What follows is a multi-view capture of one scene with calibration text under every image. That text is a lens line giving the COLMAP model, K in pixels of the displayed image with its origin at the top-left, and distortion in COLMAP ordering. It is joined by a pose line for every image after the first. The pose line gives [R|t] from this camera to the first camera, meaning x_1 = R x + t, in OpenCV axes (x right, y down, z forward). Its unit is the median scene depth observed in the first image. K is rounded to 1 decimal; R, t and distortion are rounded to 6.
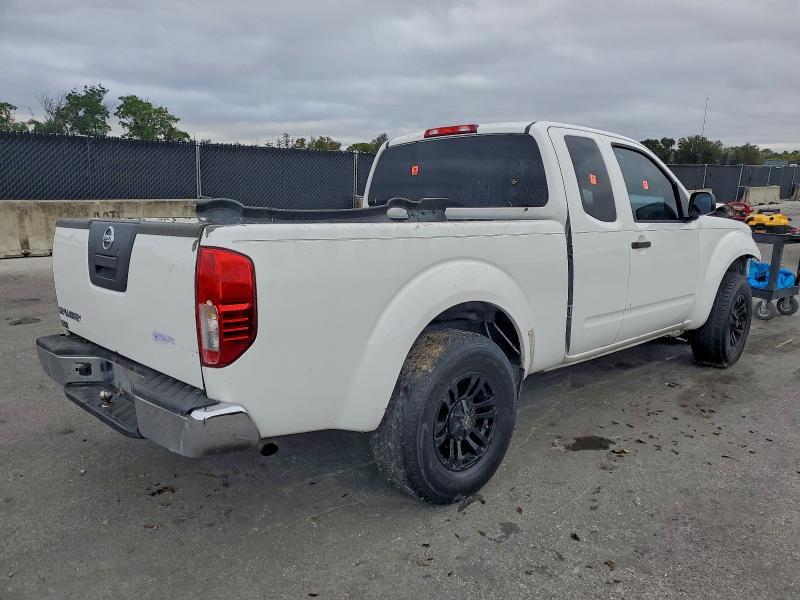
lens RADIAL K [[640.8, 0, 402.3], [0, 640.8, 302.2], [0, 0, 1]] dist [0.023809, -0.001707]
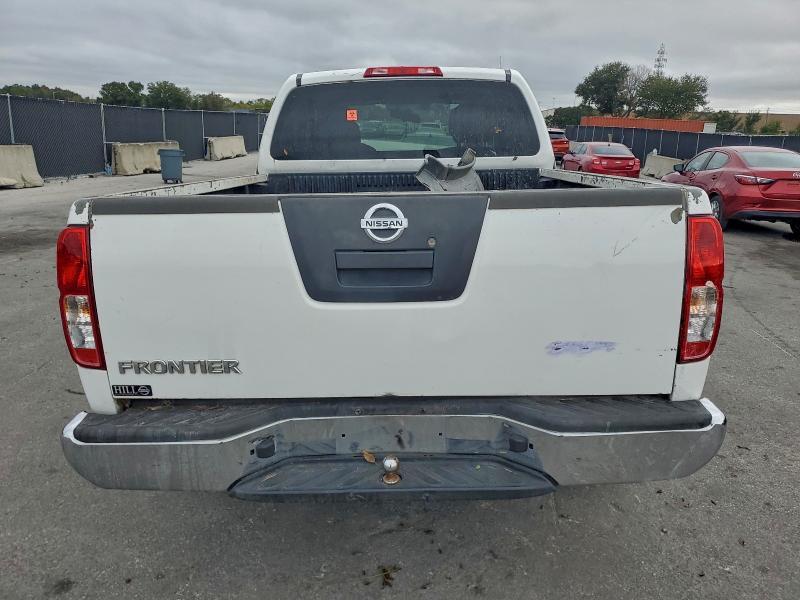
lens RADIAL K [[640.8, 0, 401.1], [0, 640.8, 298.3], [0, 0, 1]] dist [0.023809, -0.001707]
pose [[0.703136, -0.175359, 0.689093, -0.590950], [0.123663, 0.984502, 0.124351, -0.068061], [-0.700219, -0.002220, 0.713924, 0.361375]]
